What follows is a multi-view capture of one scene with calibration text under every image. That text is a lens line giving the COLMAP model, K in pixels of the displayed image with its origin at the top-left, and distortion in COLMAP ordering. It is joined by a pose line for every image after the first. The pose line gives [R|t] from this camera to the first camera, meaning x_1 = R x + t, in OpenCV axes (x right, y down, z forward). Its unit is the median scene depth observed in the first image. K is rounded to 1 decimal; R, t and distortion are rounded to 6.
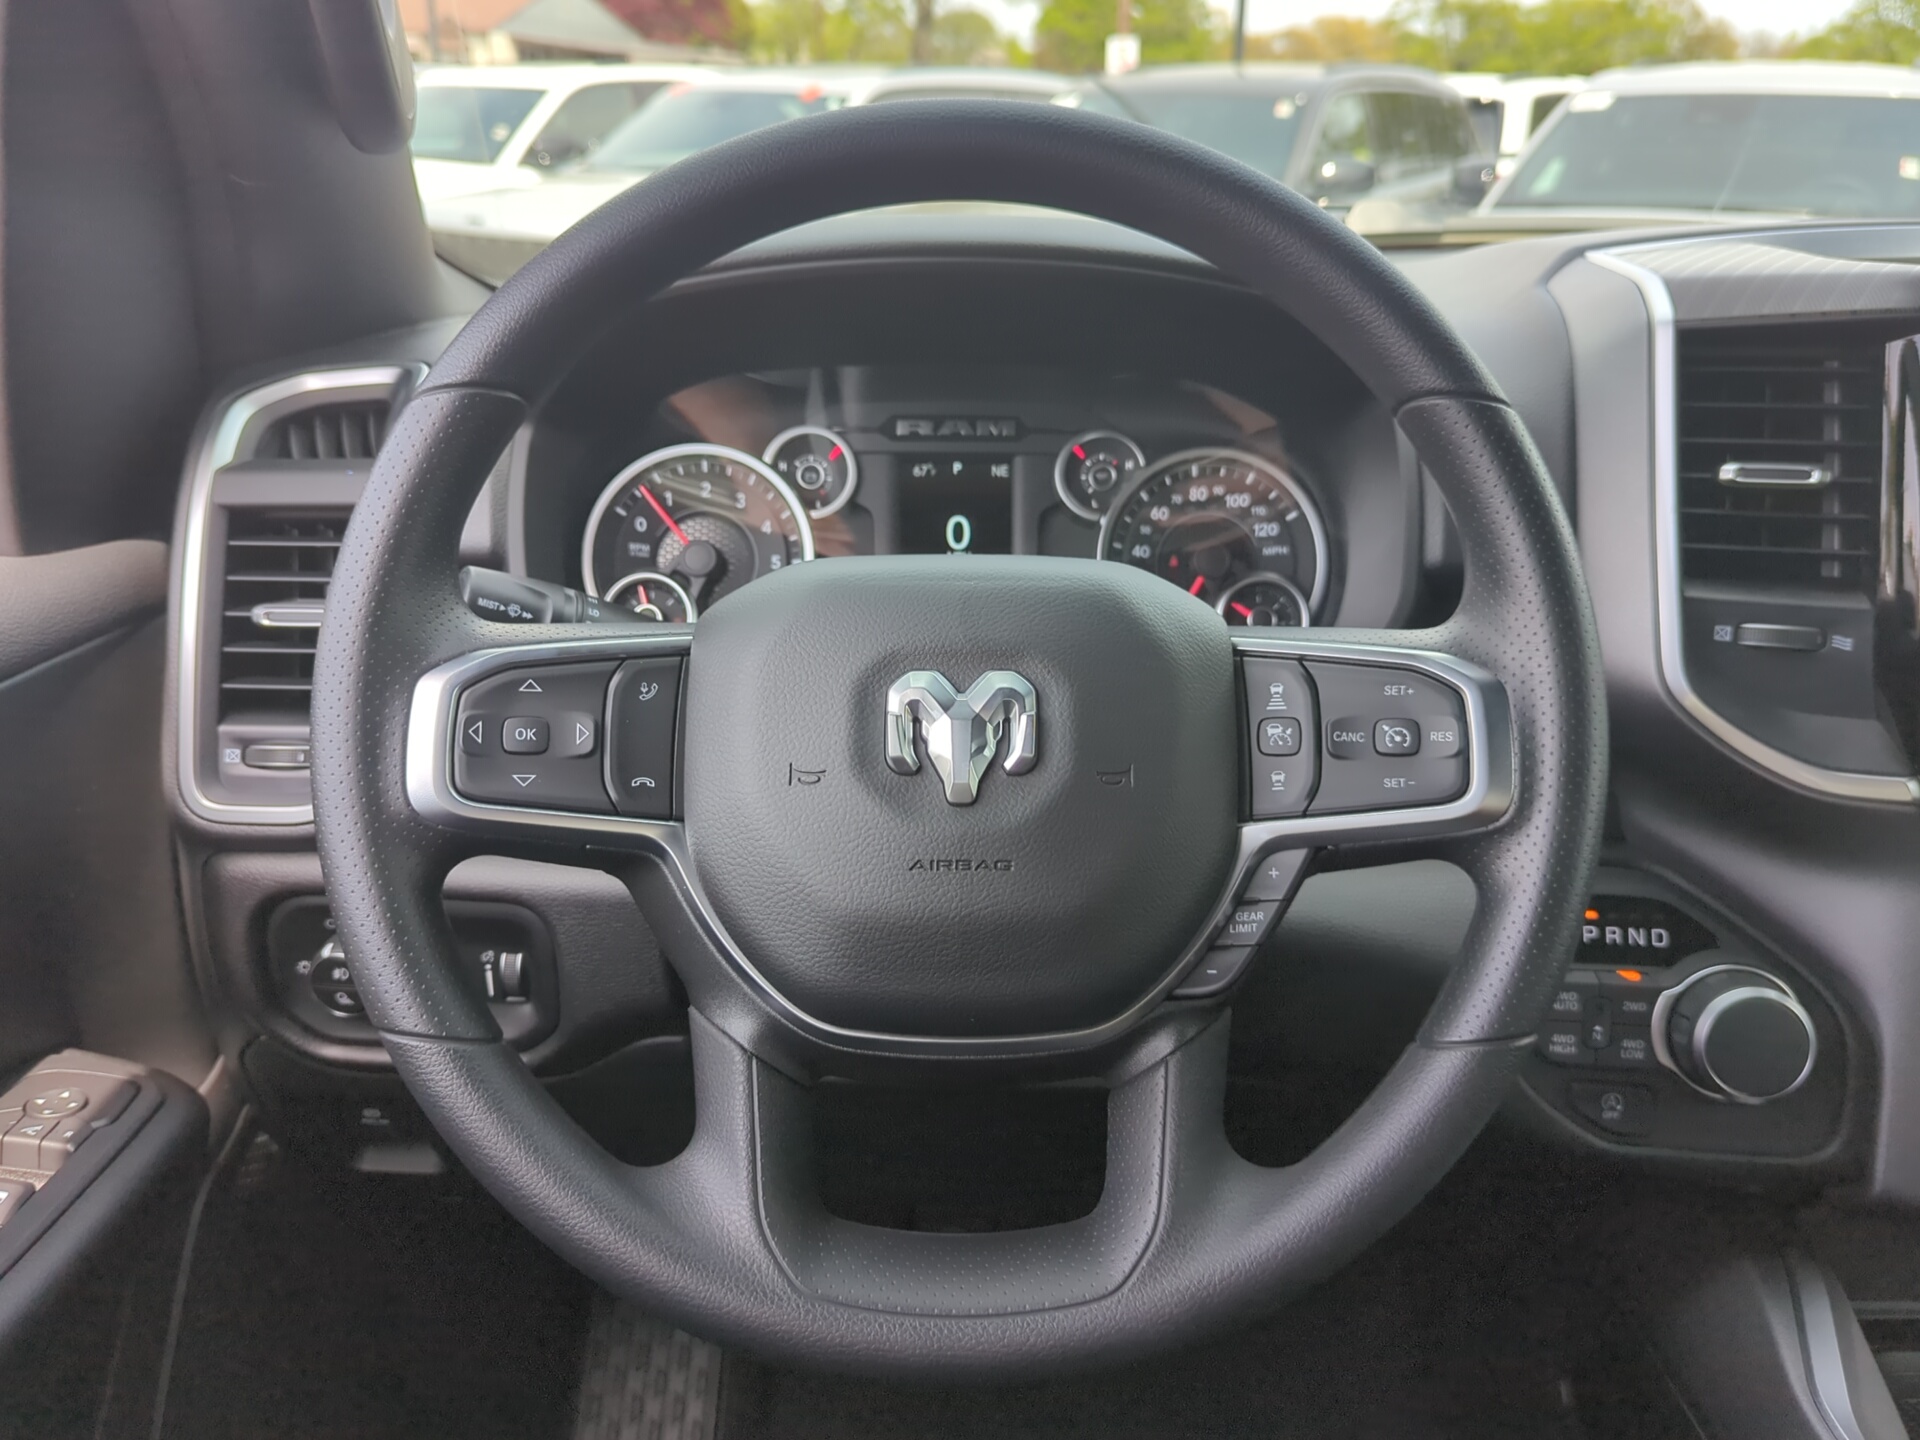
lens RADIAL K [[1558.3, 0, 975.8], [0, 1558.3, 697.6], [0, 0, 1]] dist [0.040461, -0.021846]
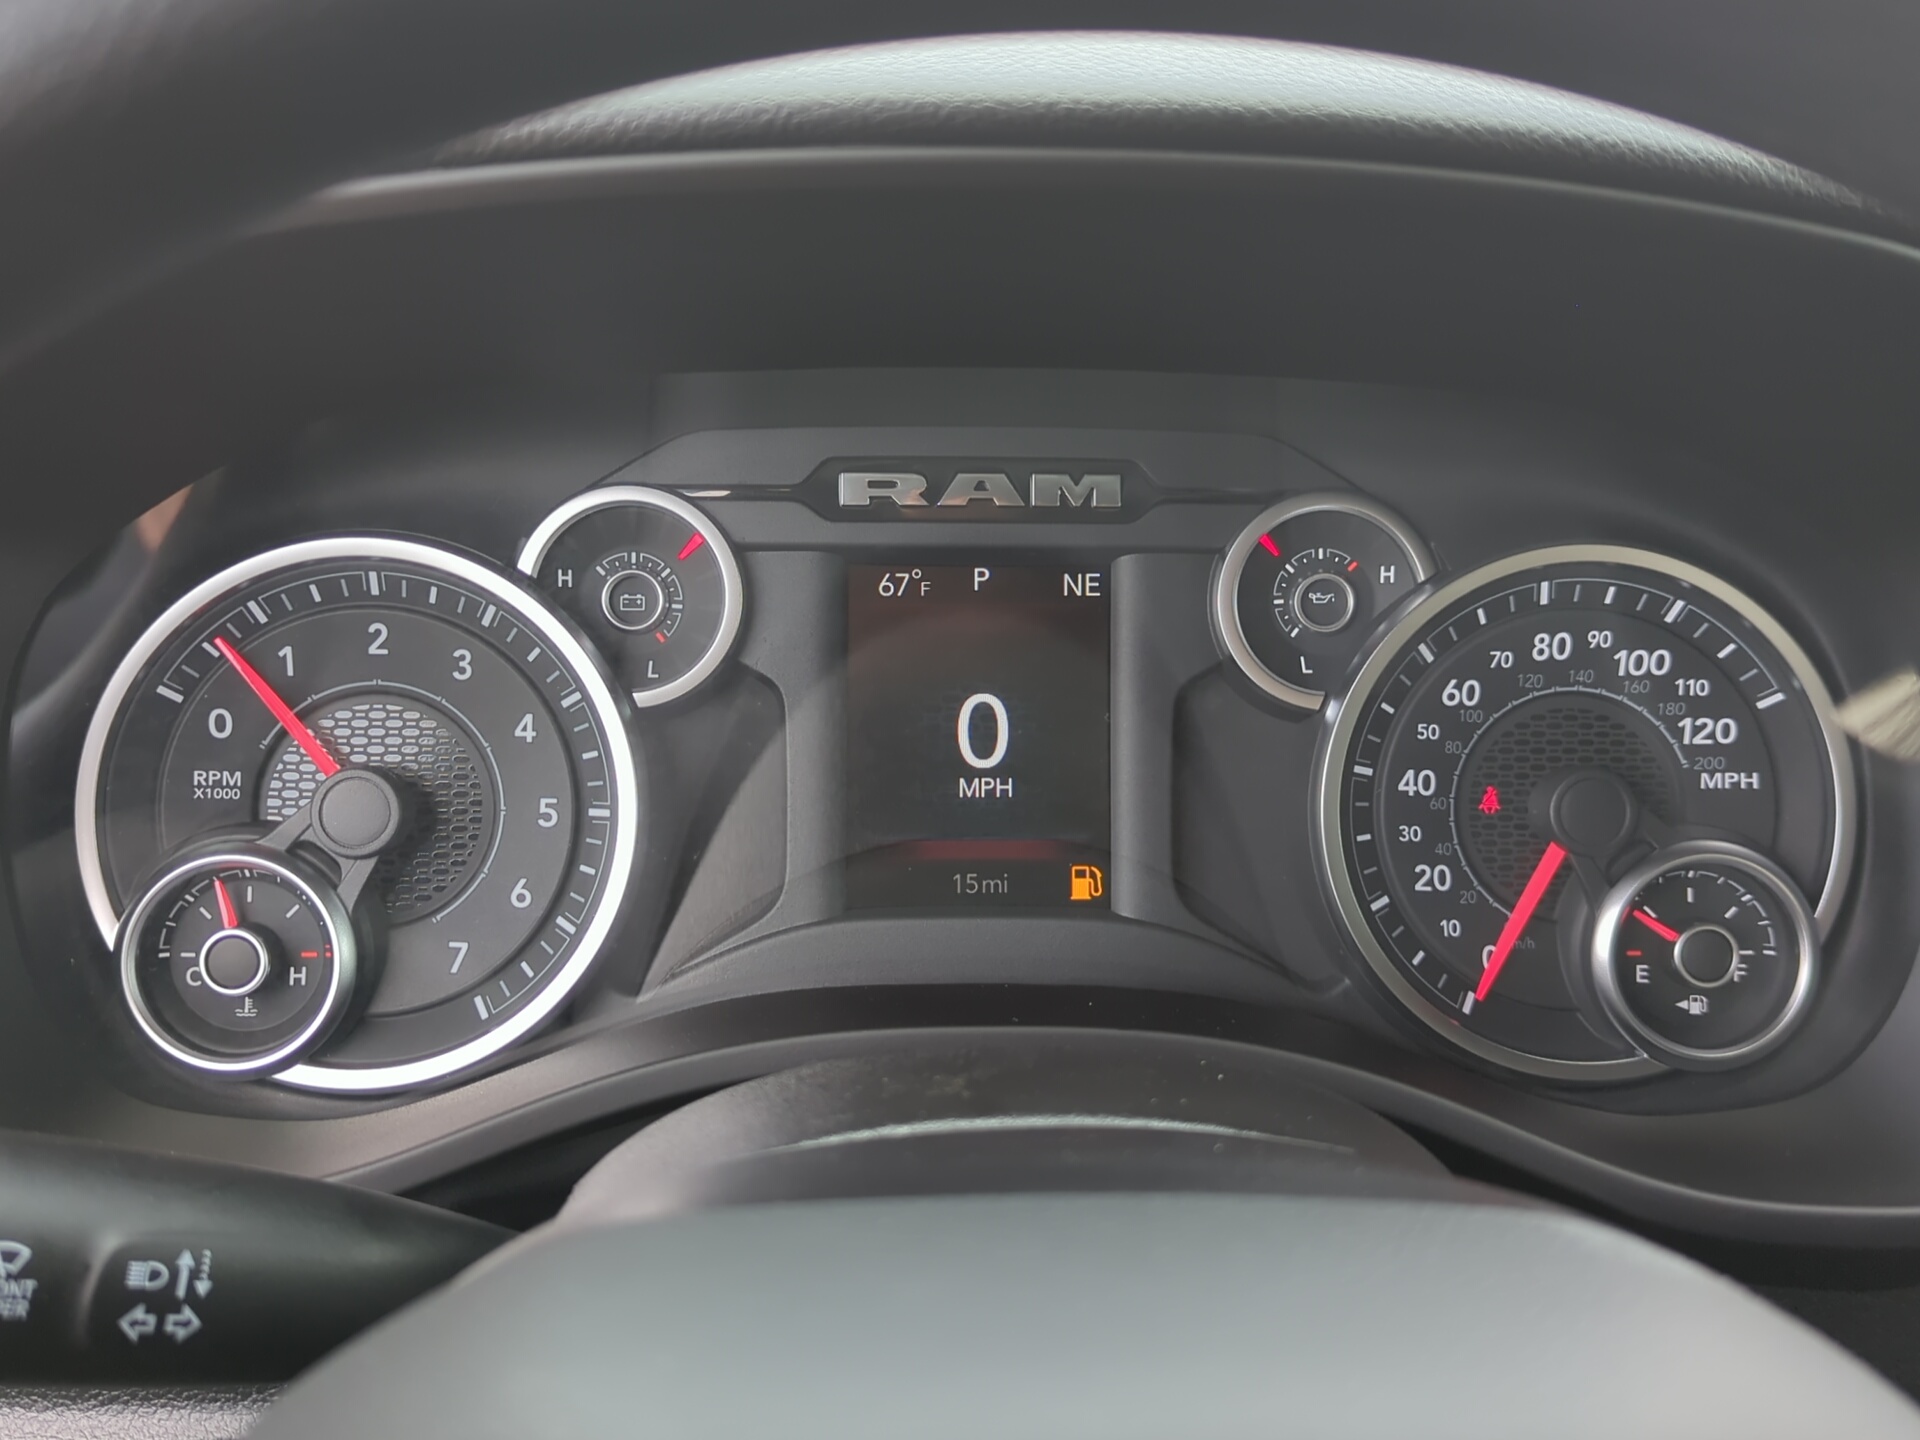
lens RADIAL K [[2121.2, 0, 979.7], [0, 2121.2, 705.5], [0, 0, 1]] dist [0.014736, -0.028263]
pose [[0.999445, 0.000014, 0.033316, -0.032064], [-0.002121, 0.997998, 0.063210, -0.152179], [-0.033249, -0.063245, 0.997444, 0.434383]]
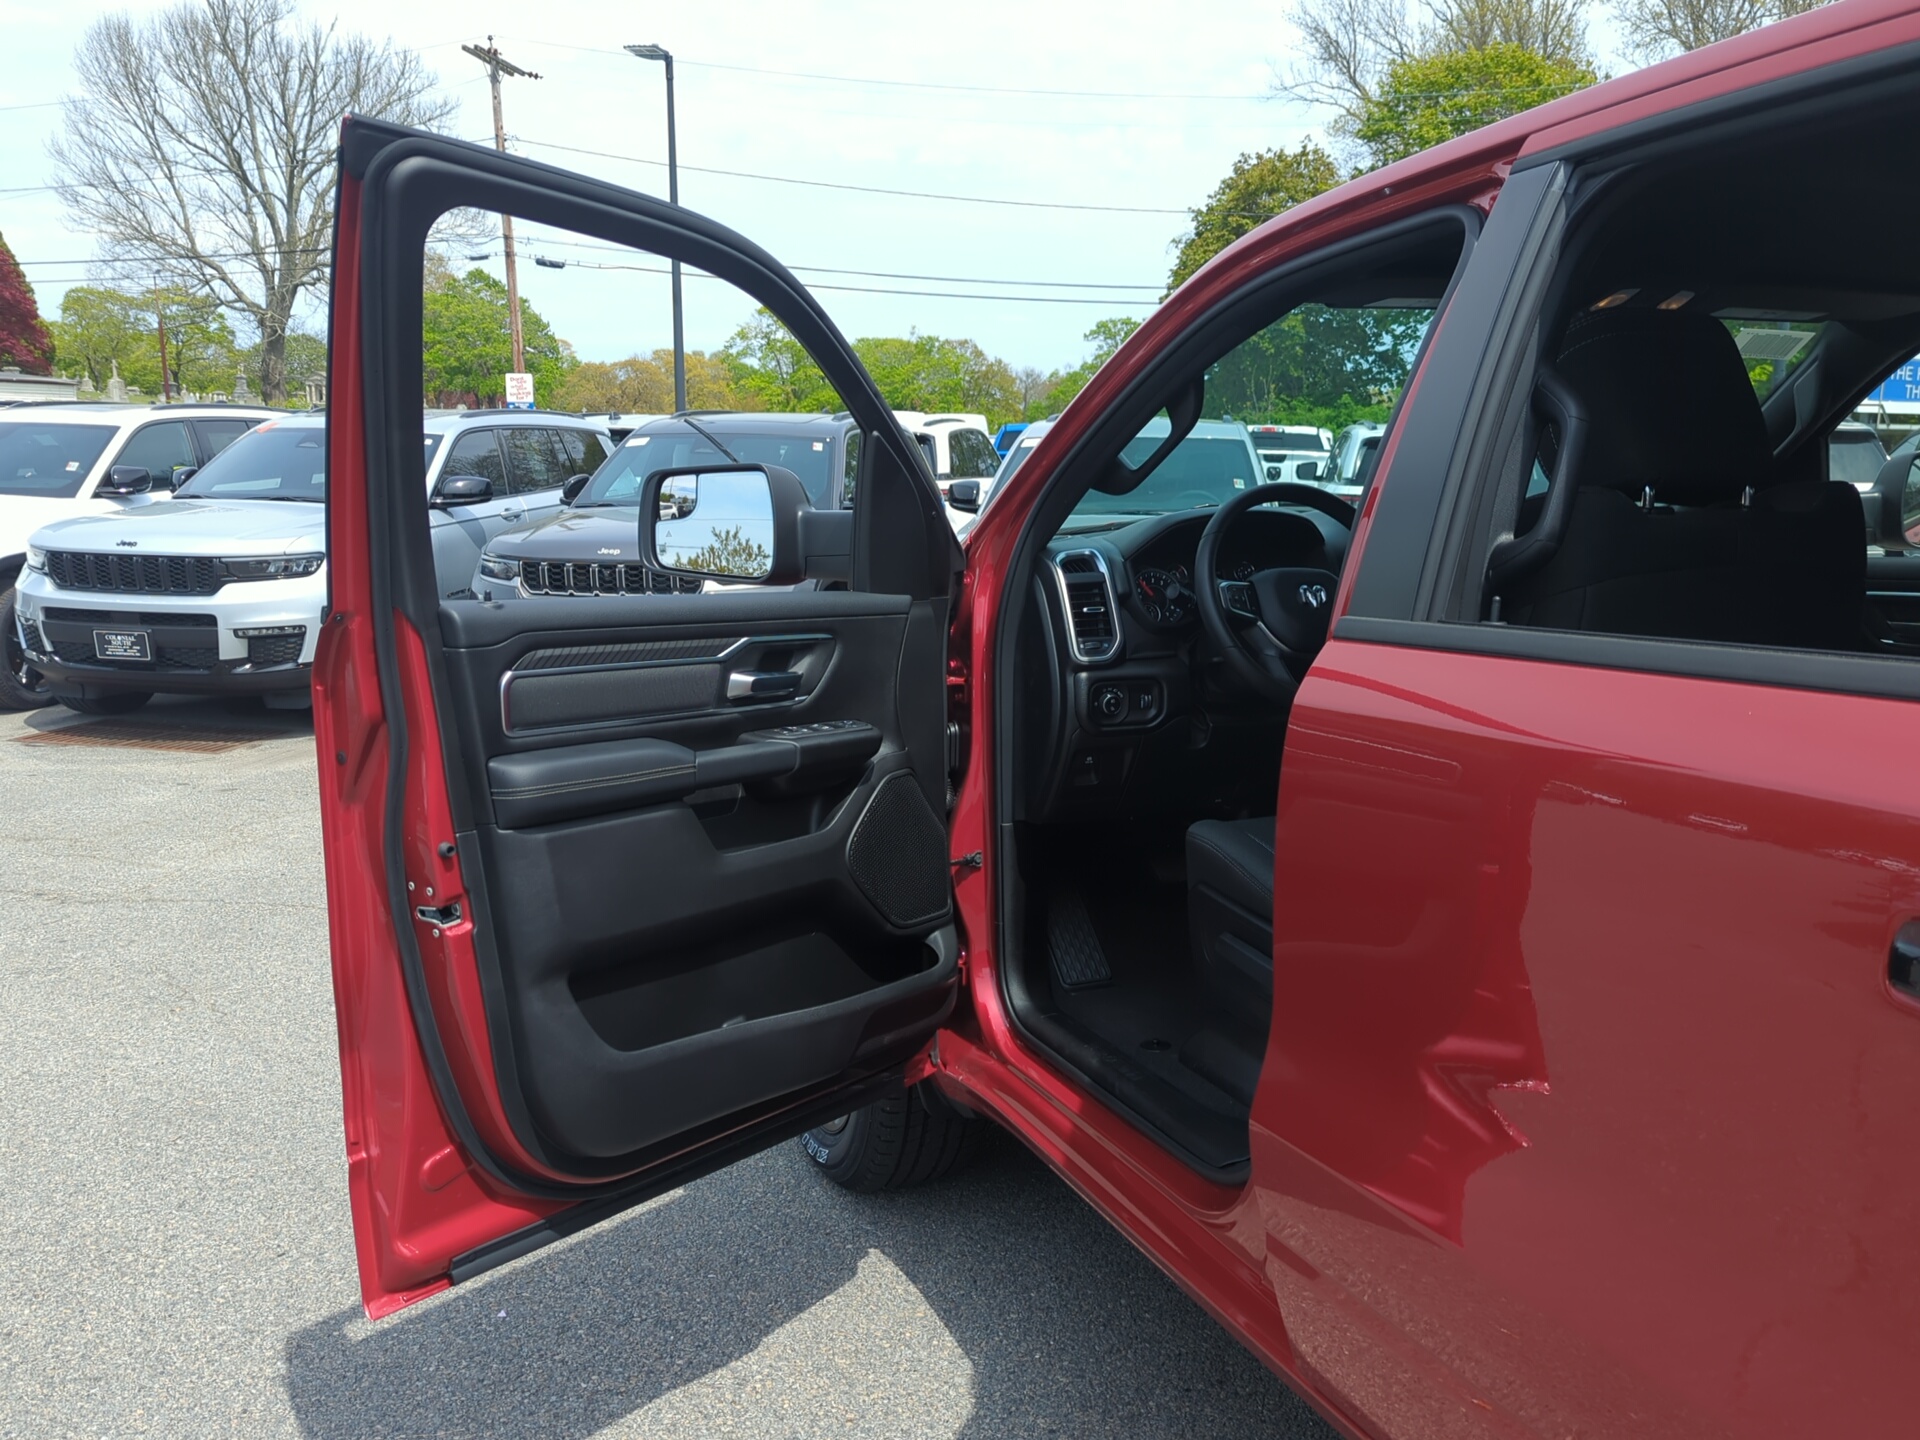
lens RADIAL K [[1562.7, 0, 966.3], [0, 1562.7, 702.5], [0, 0, 1]] dist [0.055278, -0.046417]
pose [[0.923506, -0.064979, 0.378040, -2.149027], [0.134067, 0.978069, -0.159395, 0.761203], [-0.359392, 0.197885, 0.911965, -2.370431]]
